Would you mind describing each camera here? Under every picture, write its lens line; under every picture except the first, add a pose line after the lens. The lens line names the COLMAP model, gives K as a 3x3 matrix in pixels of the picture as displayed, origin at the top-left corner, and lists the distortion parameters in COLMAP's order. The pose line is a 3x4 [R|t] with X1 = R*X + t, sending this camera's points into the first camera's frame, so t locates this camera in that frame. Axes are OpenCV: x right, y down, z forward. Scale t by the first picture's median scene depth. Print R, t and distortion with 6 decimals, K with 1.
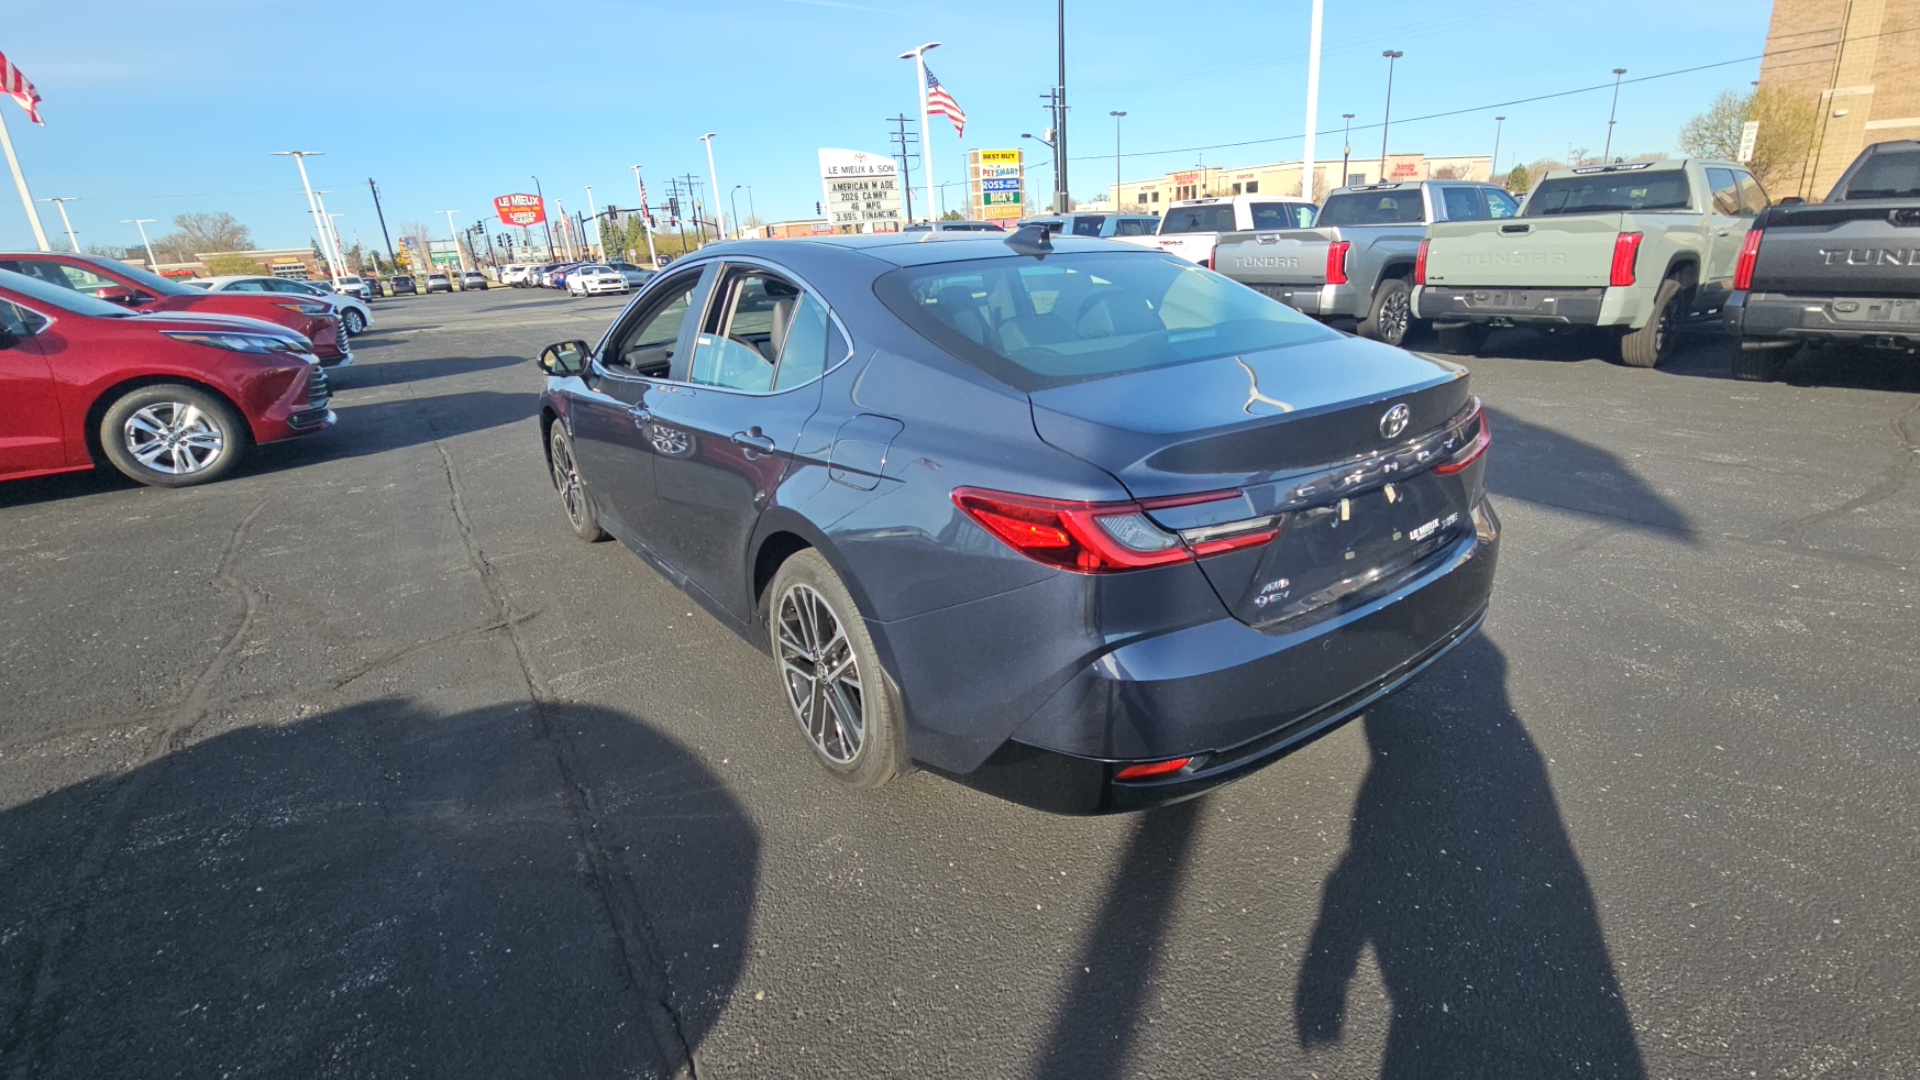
lens RADIAL K [[856.8, 0, 979.8], [0, 856.8, 542.6], [0, 0, 1]] dist [0.008484, -0.006752]
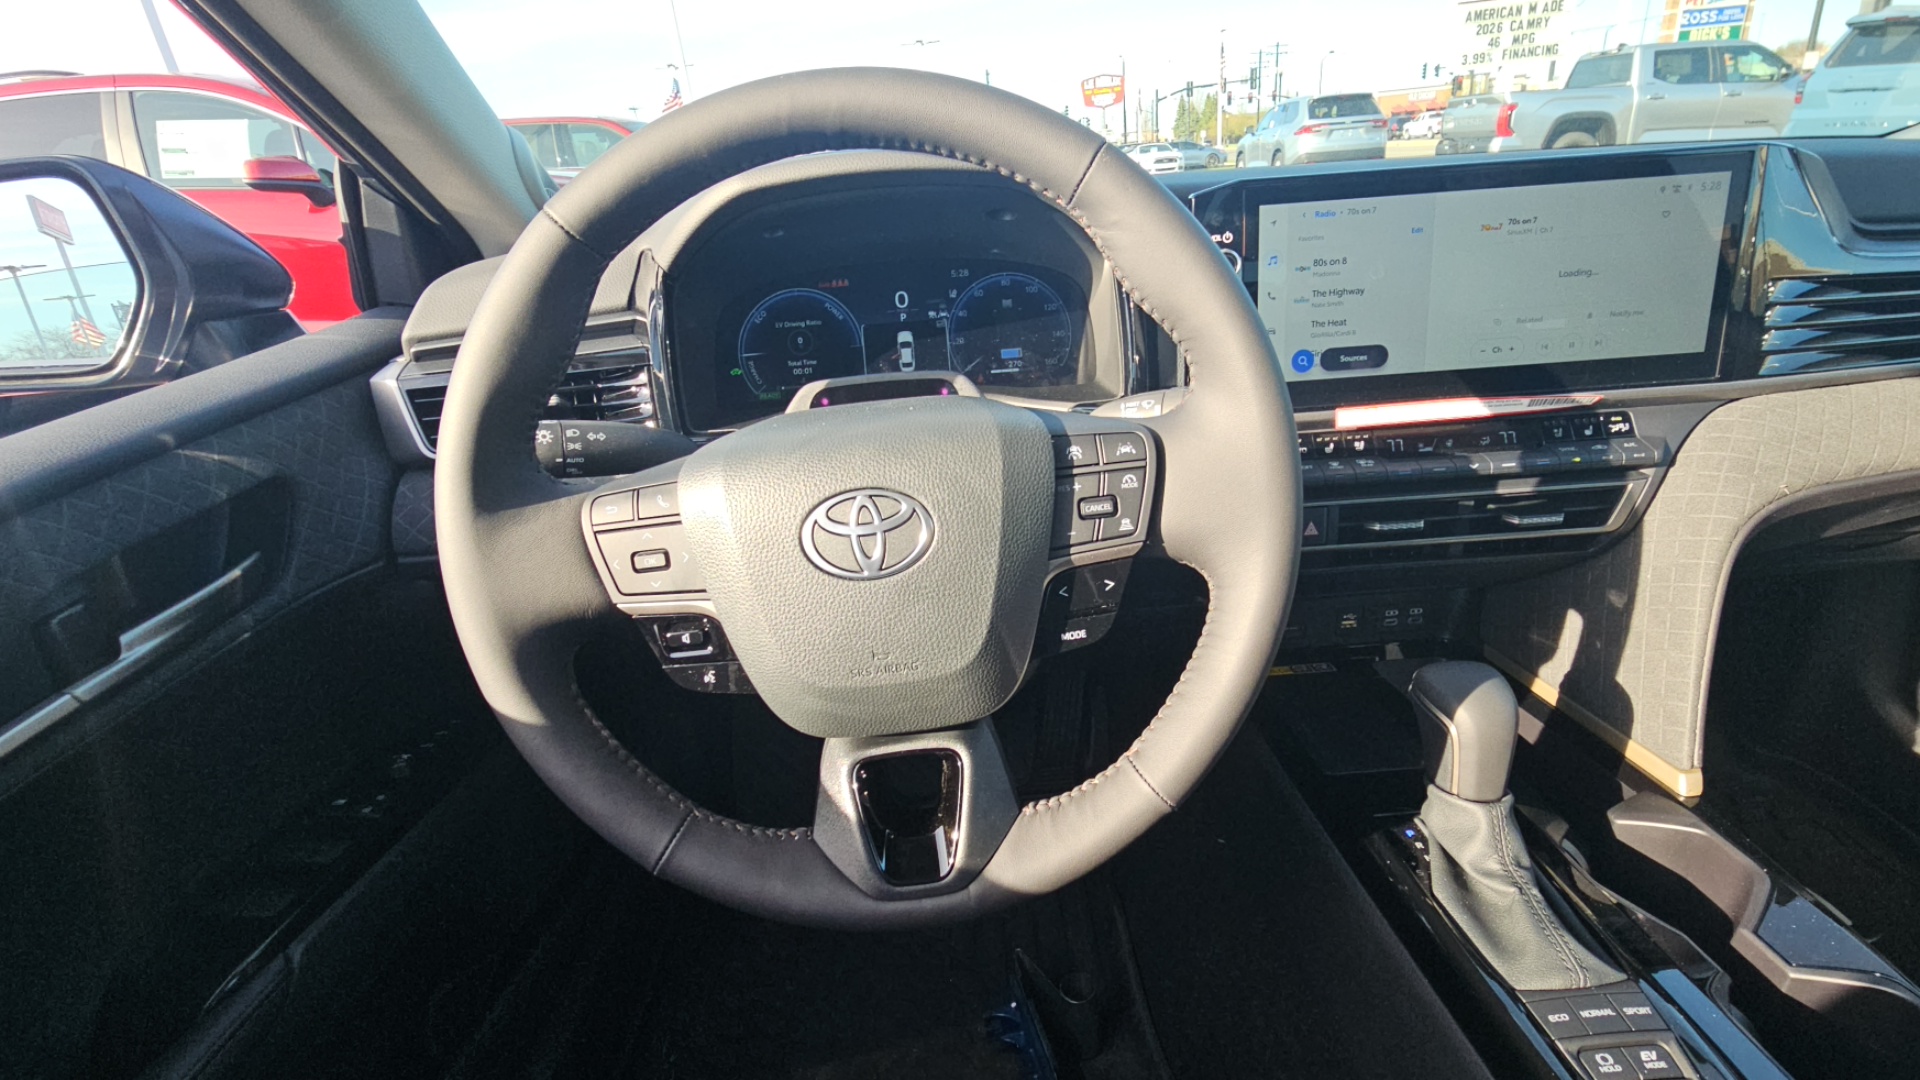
lens RADIAL K [[856.8, 0, 979.8], [0, 856.8, 542.6], [0, 0, 1]] dist [0.008484, -0.006752]
pose [[0.825143, 0.217503, -0.521374, -0.108435], [-0.154861, 0.974645, 0.161507, -0.098950], [0.543283, -0.052526, 0.837905, 0.434877]]
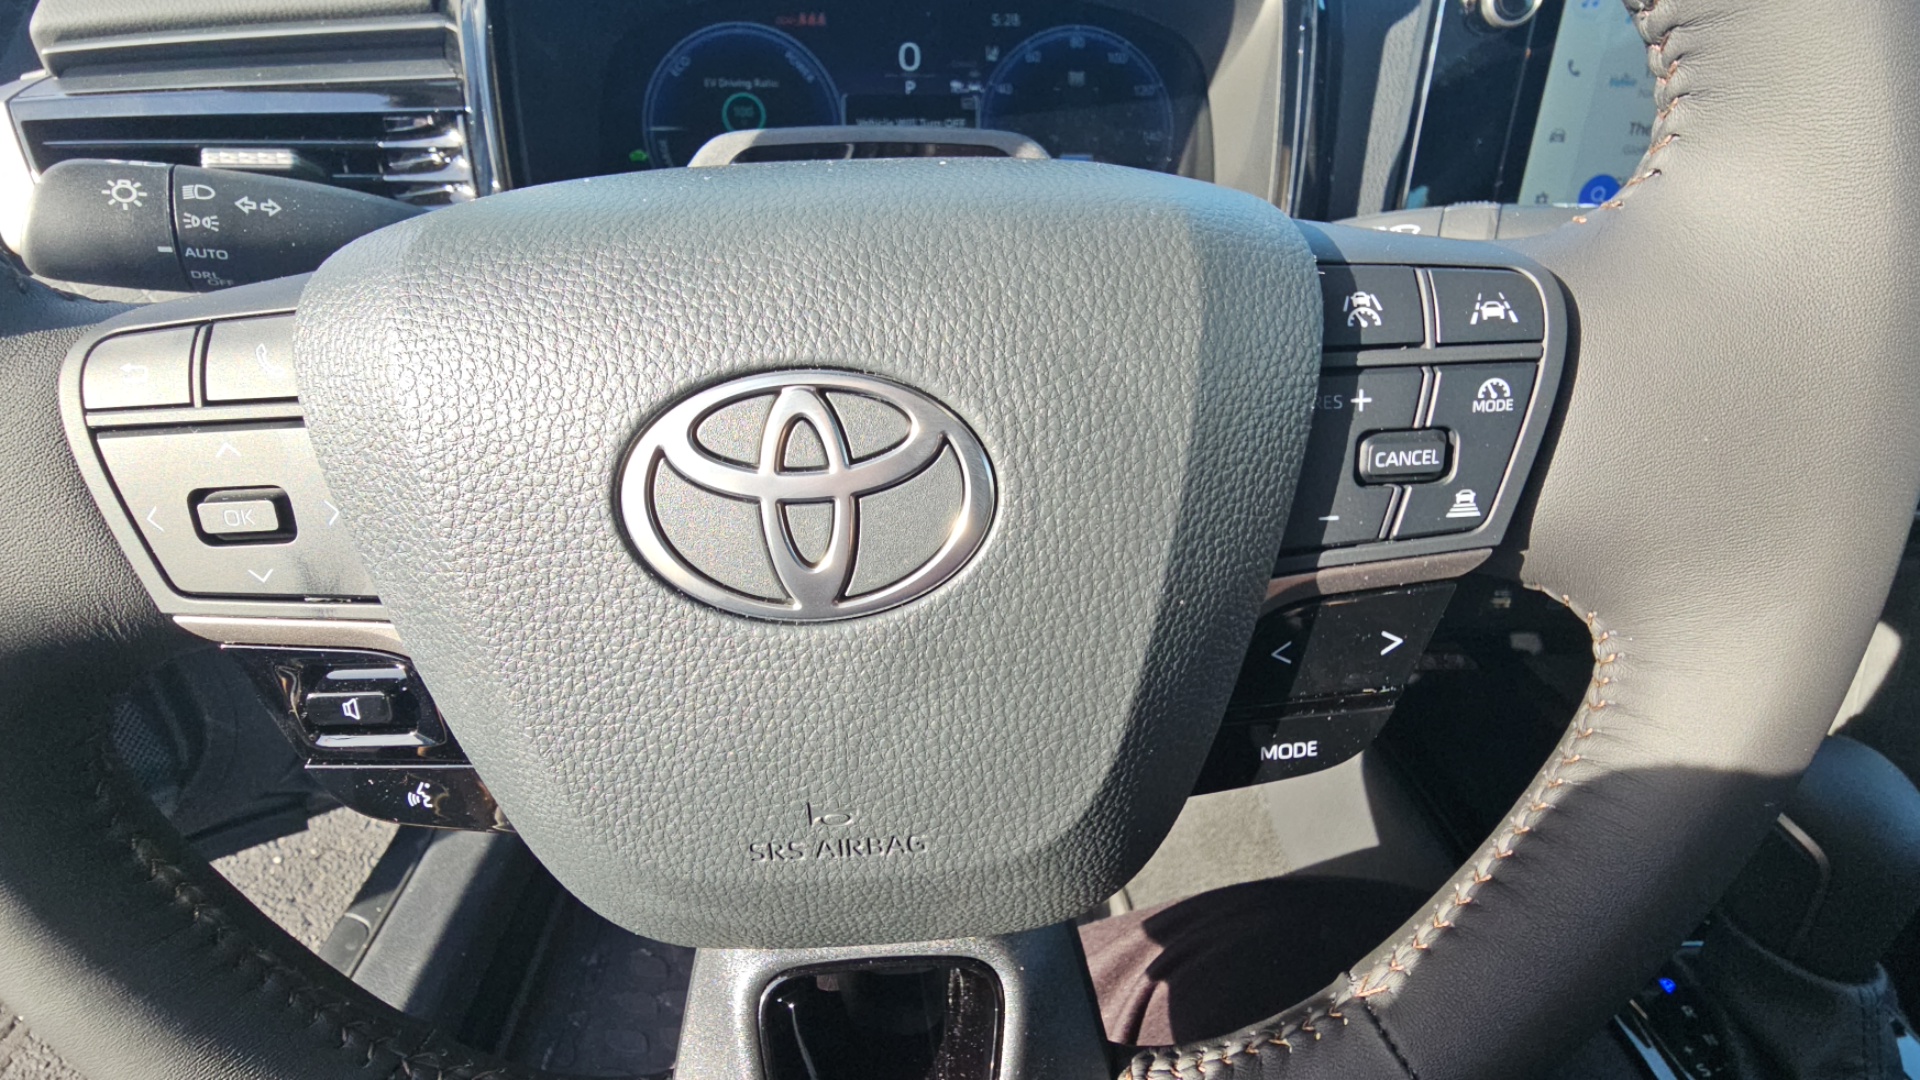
lens RADIAL K [[867.4, 0, 980.9], [0, 867.4, 544.5], [0, 0, 1]] dist [0.010141, -0.007655]
pose [[0.818932, 0.342422, -0.460540, -0.125573], [-0.227825, 0.930523, 0.286746, -0.095912], [0.526731, -0.129903, 0.840047, 0.456273]]
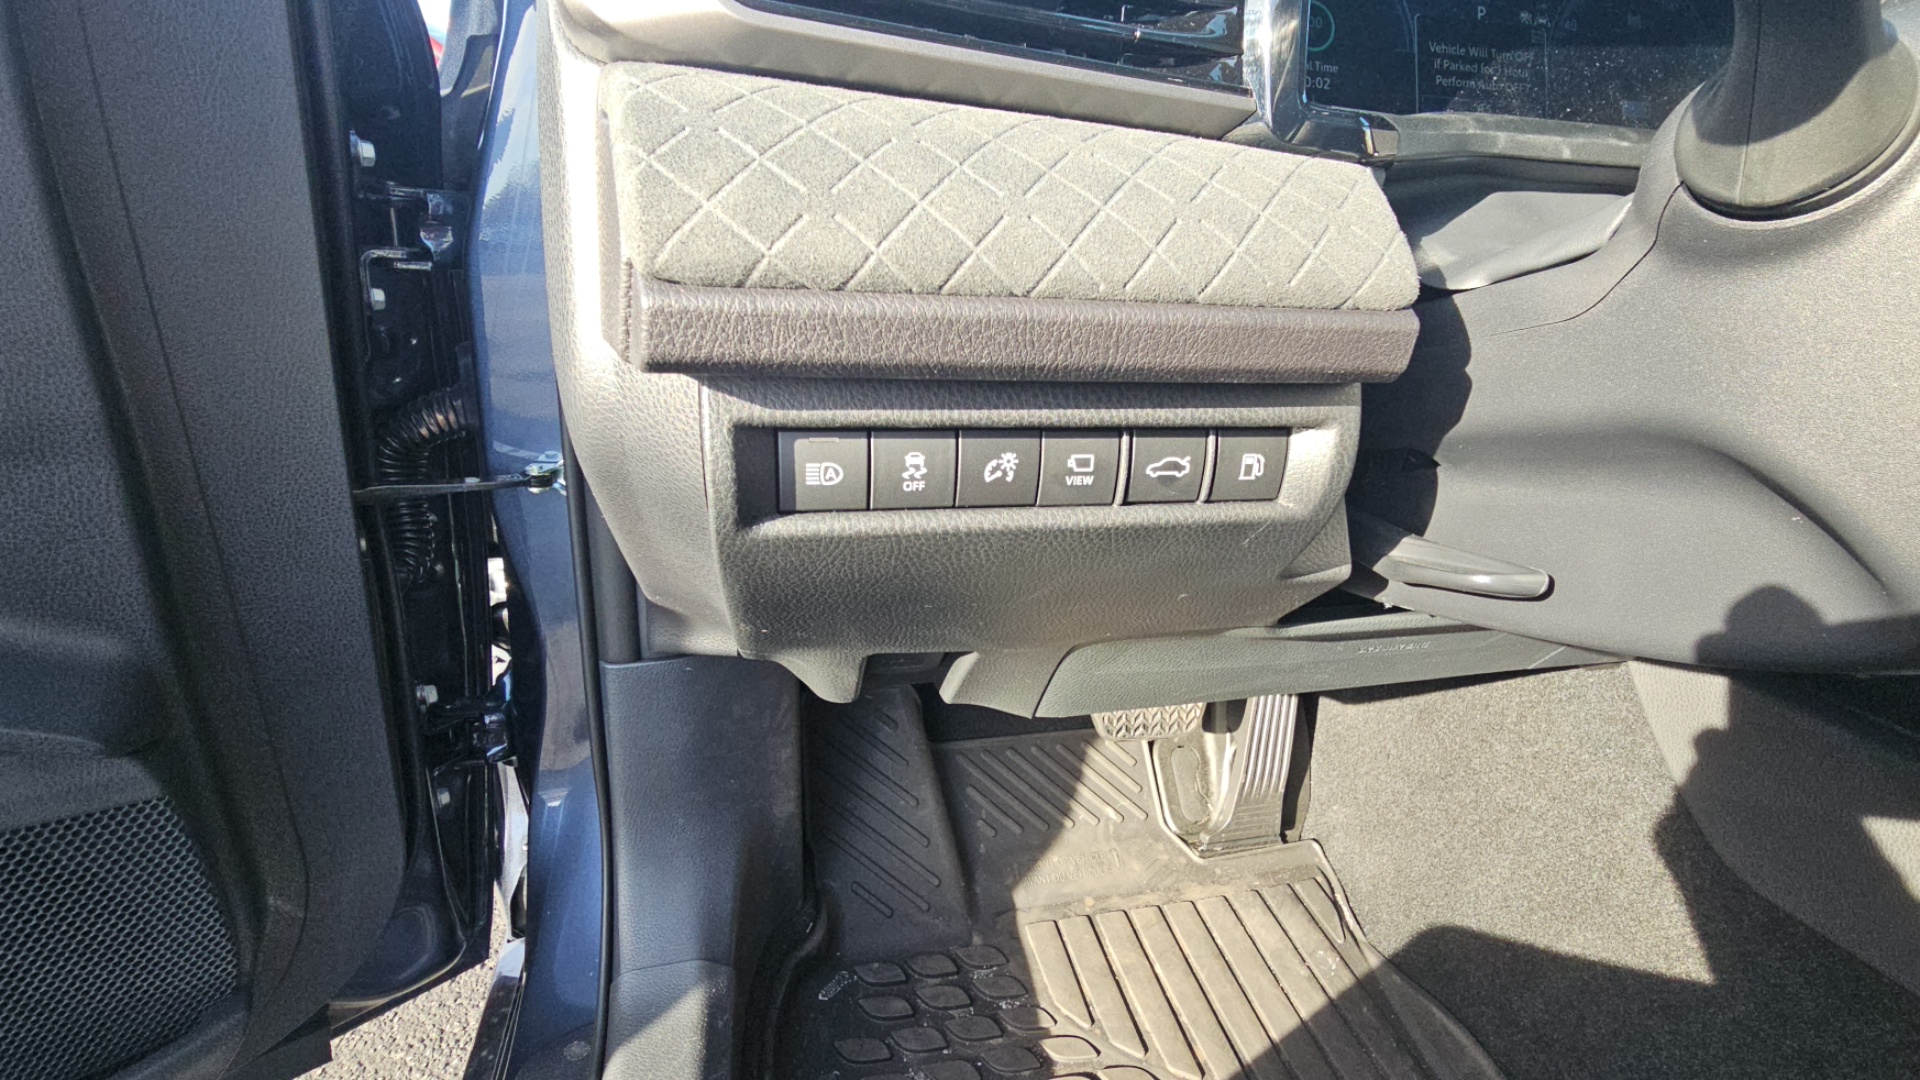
lens RADIAL K [[867.4, 0, 980.9], [0, 867.4, 544.5], [0, 0, 1]] dist [0.010141, -0.007655]
pose [[0.912552, 0.250365, -0.323367, -0.165601], [-0.223335, 0.967475, 0.118805, -0.078109], [0.342594, -0.036196, 0.938786, 0.449258]]
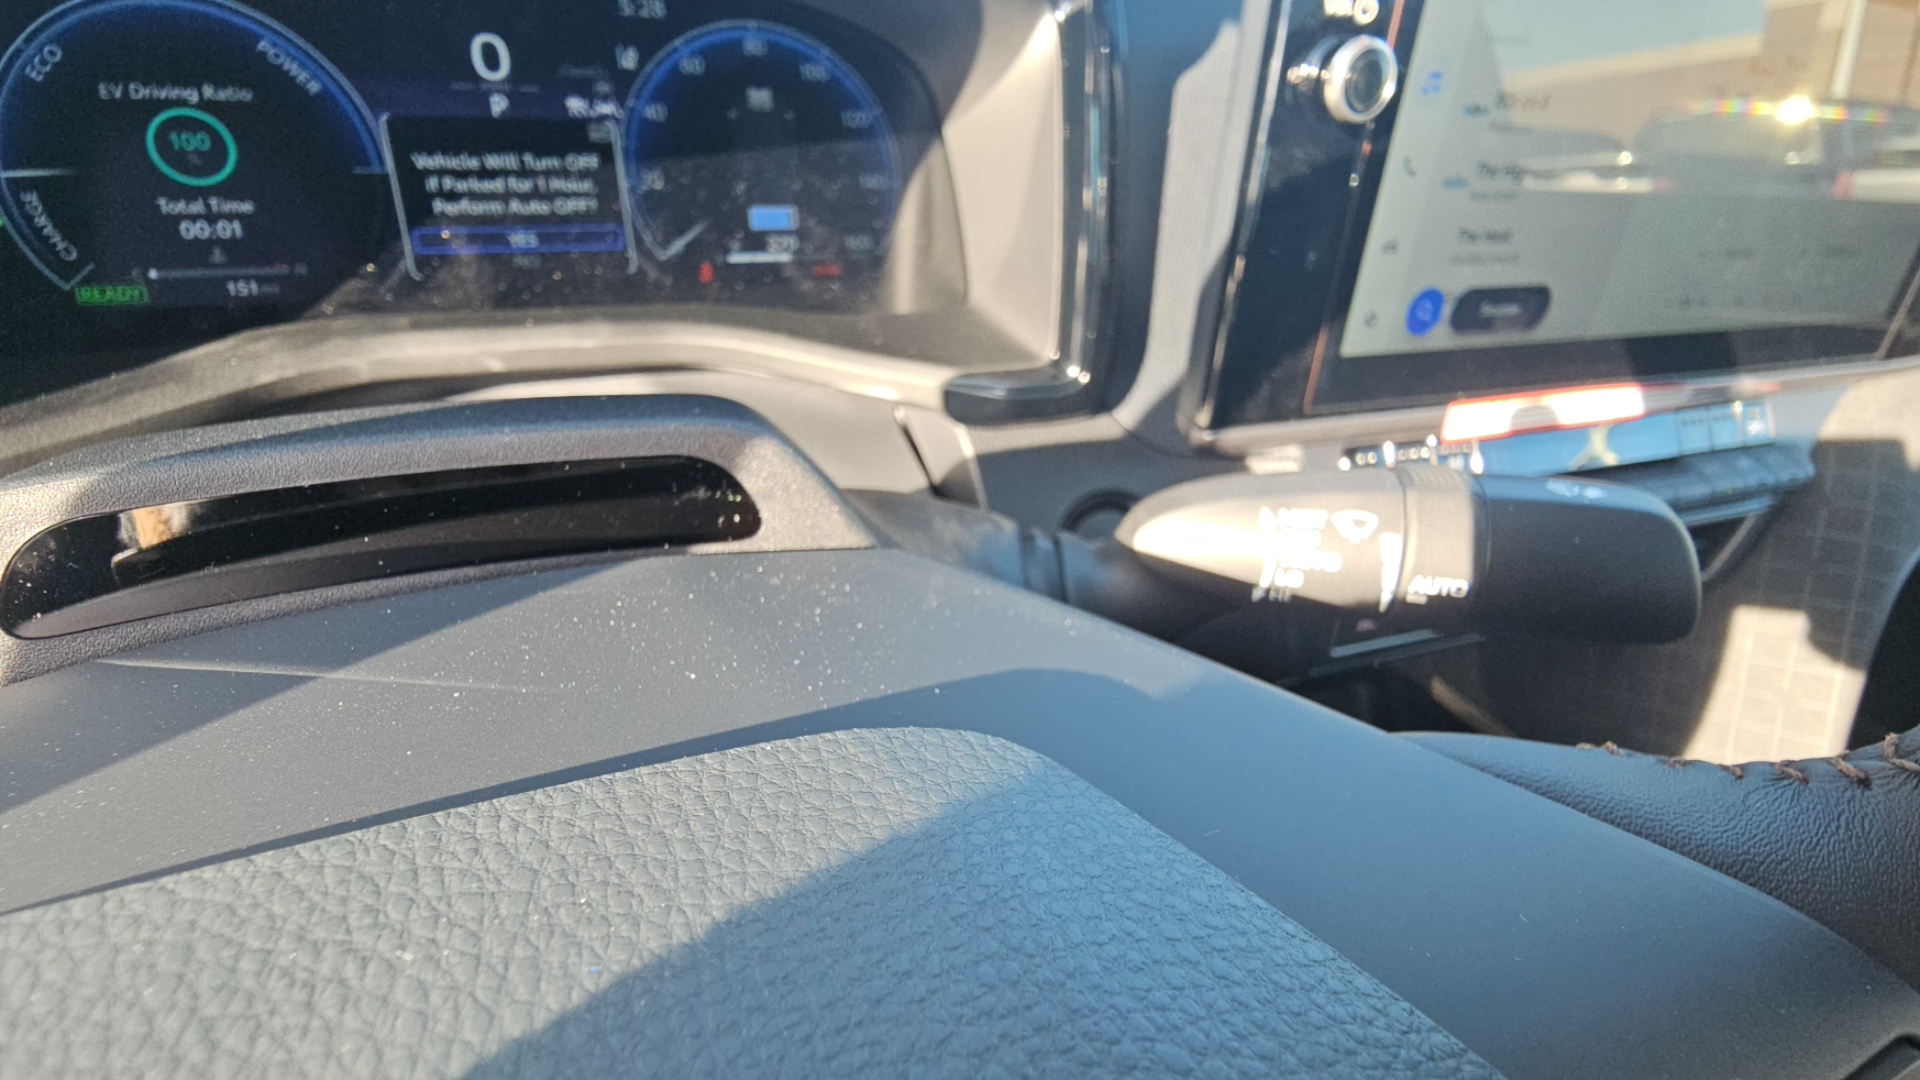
lens RADIAL K [[867.6, 0, 974.3], [0, 867.6, 541.0], [0, 0, 1]] dist [0.011564, -0.010867]
pose [[0.953426, 0.267359, -0.139638, -0.136006], [-0.217566, 0.930223, 0.295552, -0.103992], [0.208912, -0.251407, 0.945066, 0.469569]]
